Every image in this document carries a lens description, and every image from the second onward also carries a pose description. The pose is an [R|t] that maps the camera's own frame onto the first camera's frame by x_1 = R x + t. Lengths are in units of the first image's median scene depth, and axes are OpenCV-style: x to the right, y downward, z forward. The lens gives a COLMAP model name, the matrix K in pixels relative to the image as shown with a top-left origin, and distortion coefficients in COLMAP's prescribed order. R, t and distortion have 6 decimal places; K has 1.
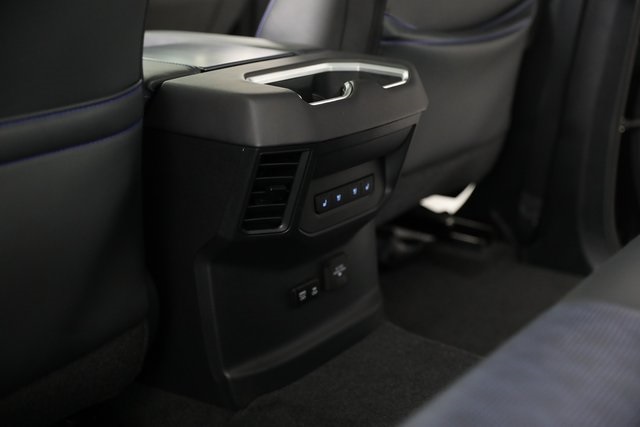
lens RADIAL K [[848.9, 0, 320.0], [0, 848.9, 213.5], [0, 0, 1]] dist [0.115817, 0.003783]
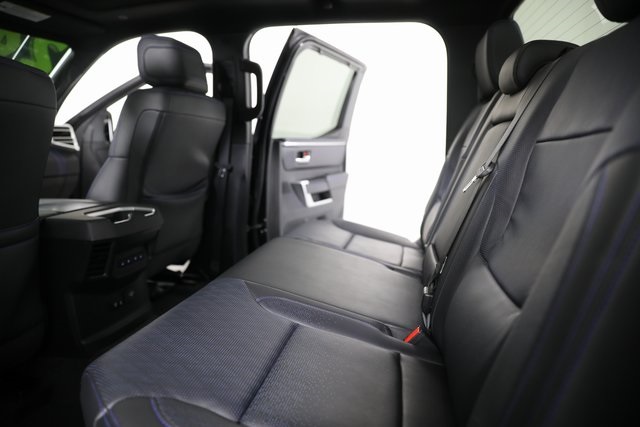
lens RADIAL K [[429.4, 0, 320.0], [0, 429.4, 213.5], [0, 0, 1]] dist [-0.114211, 0.077093]
pose [[0.895735, -0.054719, 0.441208, -0.010173], [0.126513, 0.982741, -0.134963, 0.074810], [-0.426208, 0.176710, 0.887198, -0.306610]]
